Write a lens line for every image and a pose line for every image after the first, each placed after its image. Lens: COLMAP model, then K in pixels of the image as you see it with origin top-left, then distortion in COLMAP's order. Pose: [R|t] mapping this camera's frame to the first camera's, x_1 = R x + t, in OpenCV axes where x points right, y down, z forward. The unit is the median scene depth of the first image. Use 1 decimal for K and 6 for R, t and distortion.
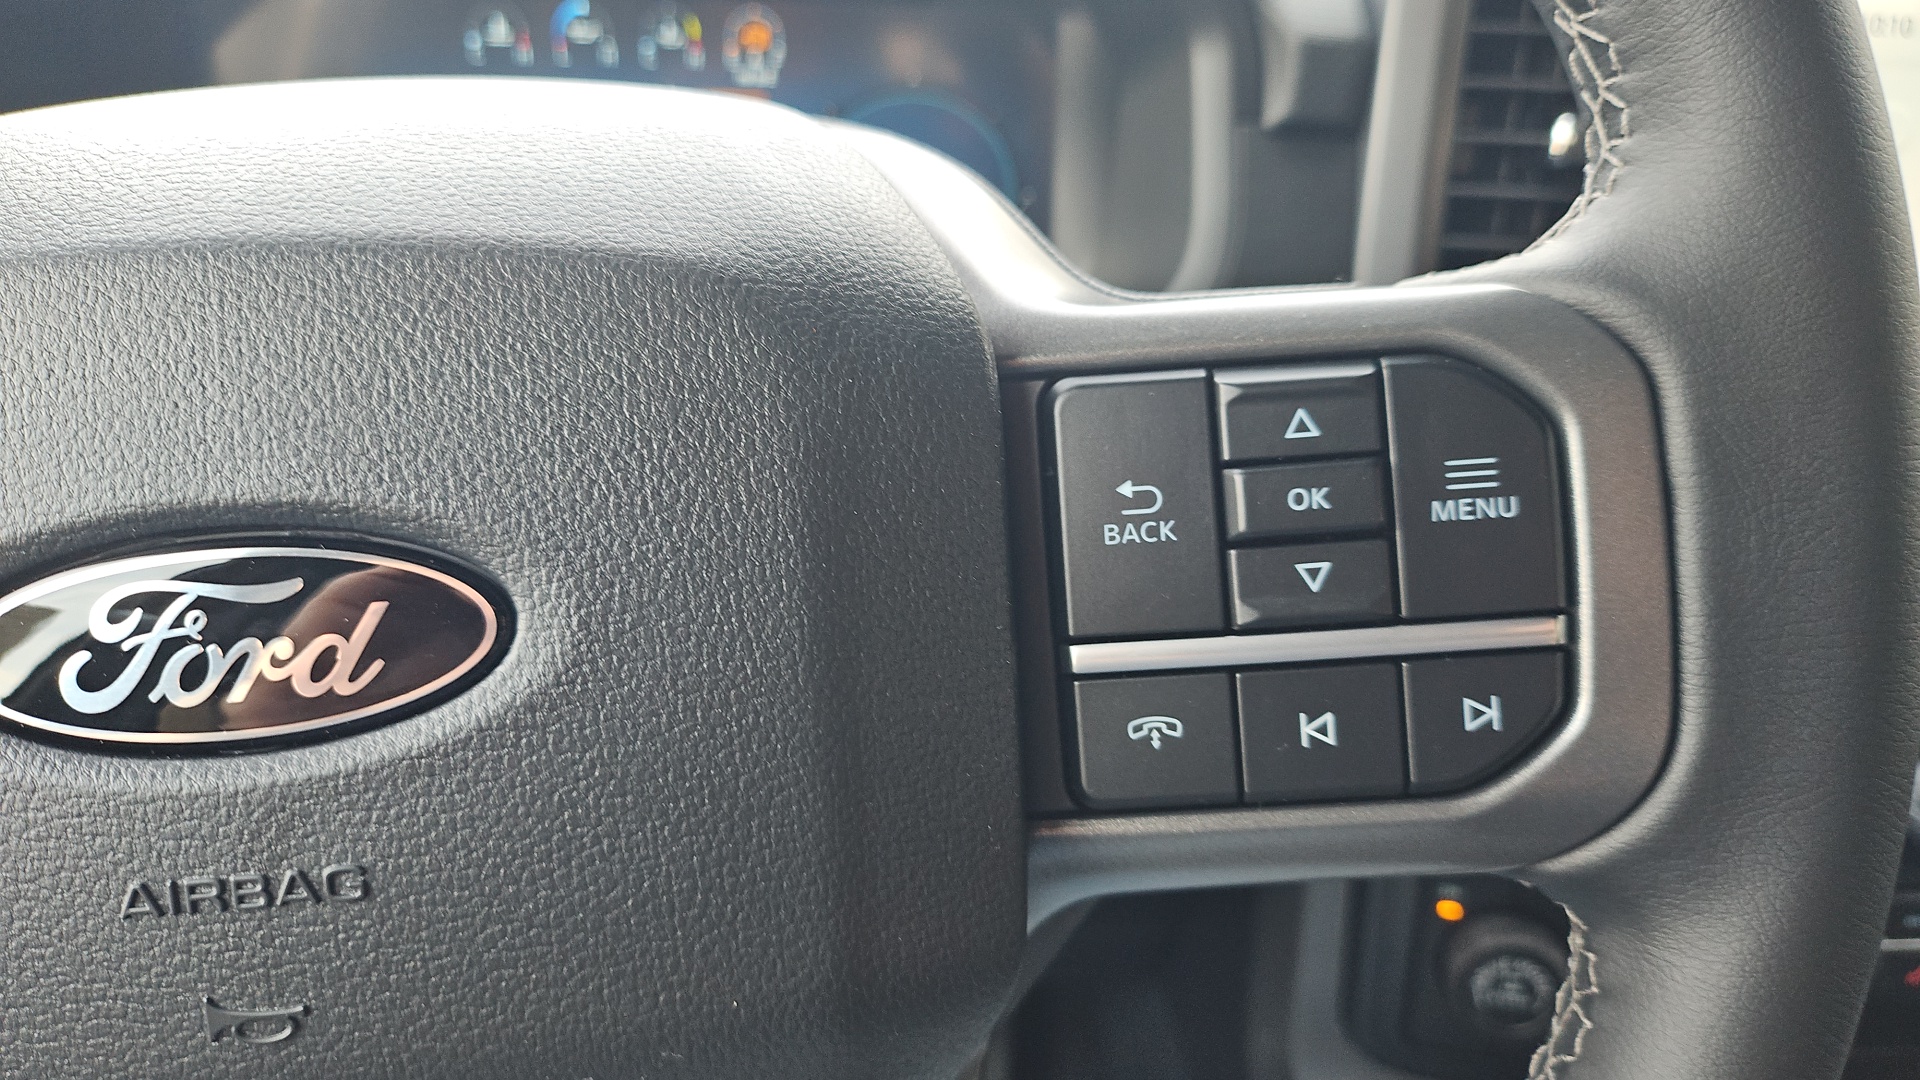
lens RADIAL K [[1351.7, 0, 949.7], [0, 1351.7, 537.6], [0, 0, 1]] dist [0.032196, -0.022574]
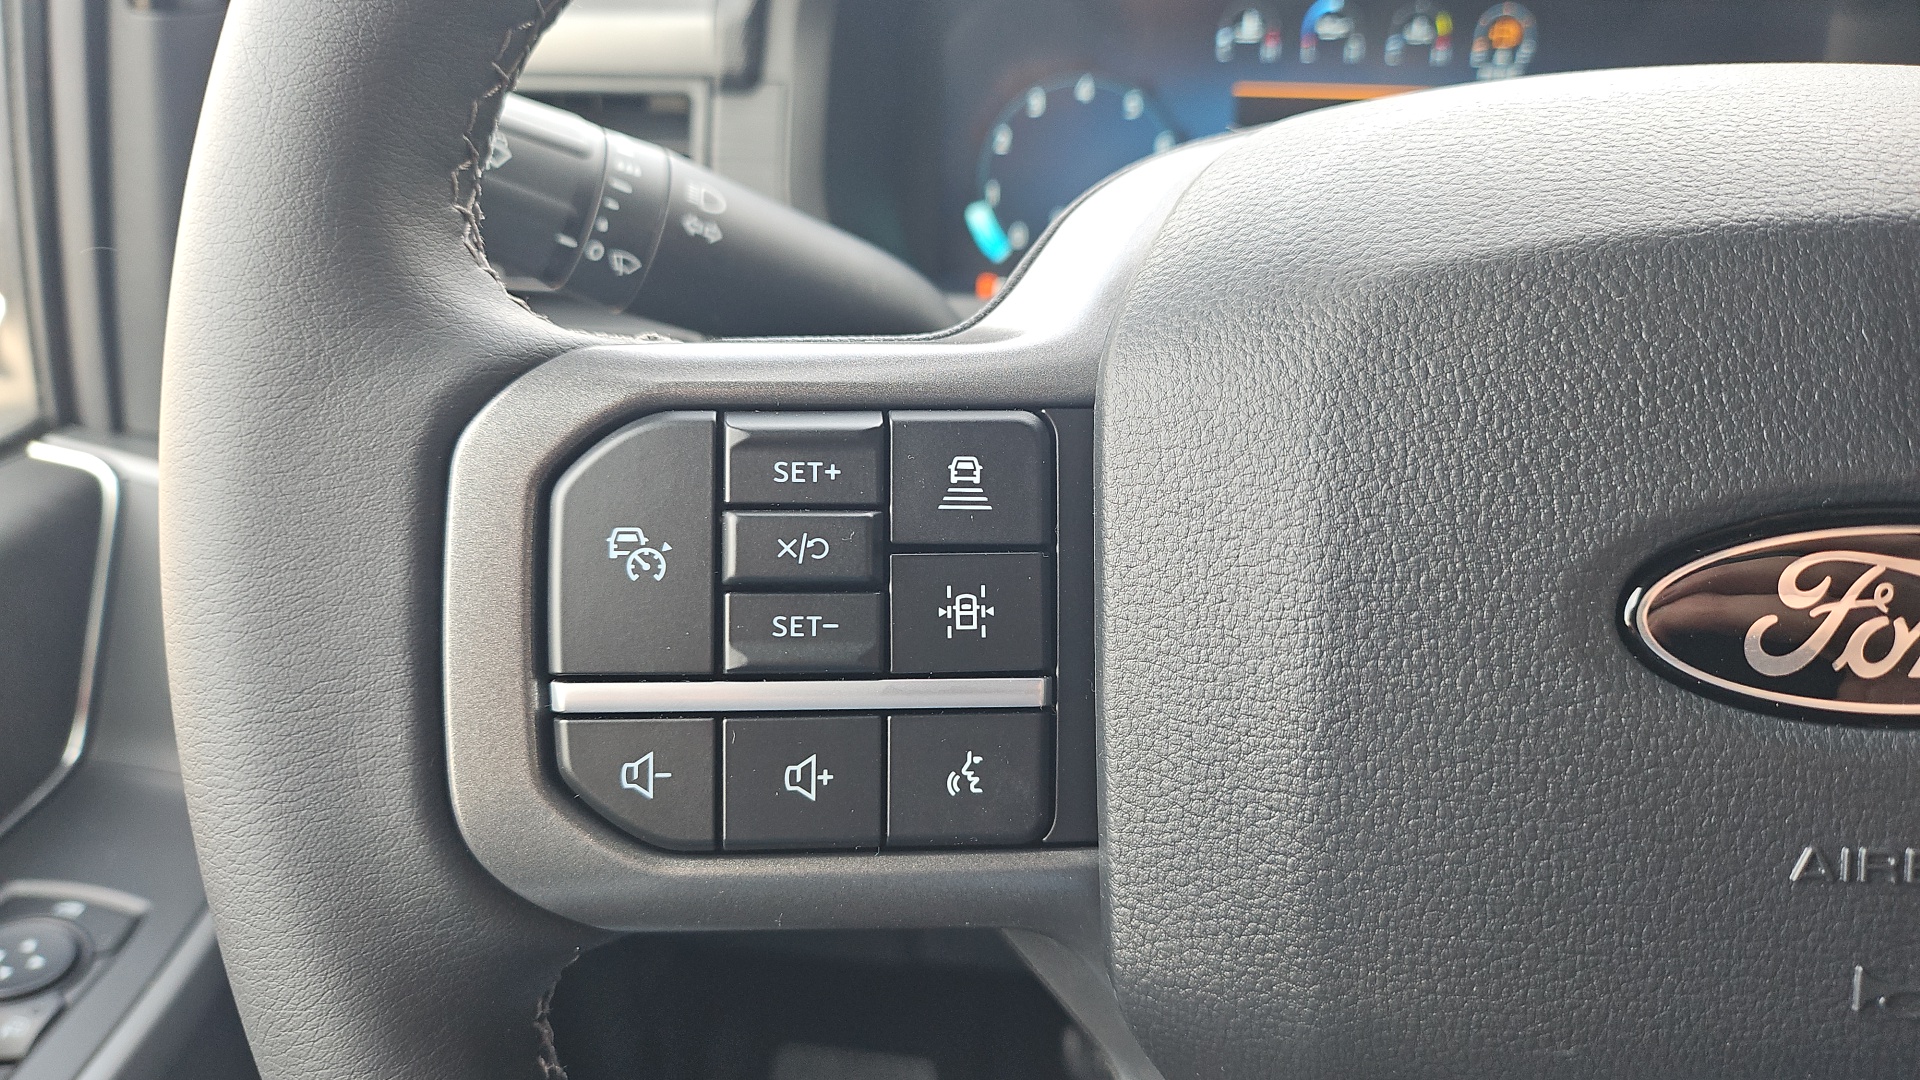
lens RADIAL K [[1351.7, 0, 973.8], [0, 1351.7, 538.2], [0, 0, 1]] dist [0.032196, -0.022574]
pose [[0.983176, 0.068946, -0.169148, -1.047122], [-0.069541, 0.997576, 0.002408, 0.064918], [0.168904, 0.009396, 0.985588, -0.106598]]
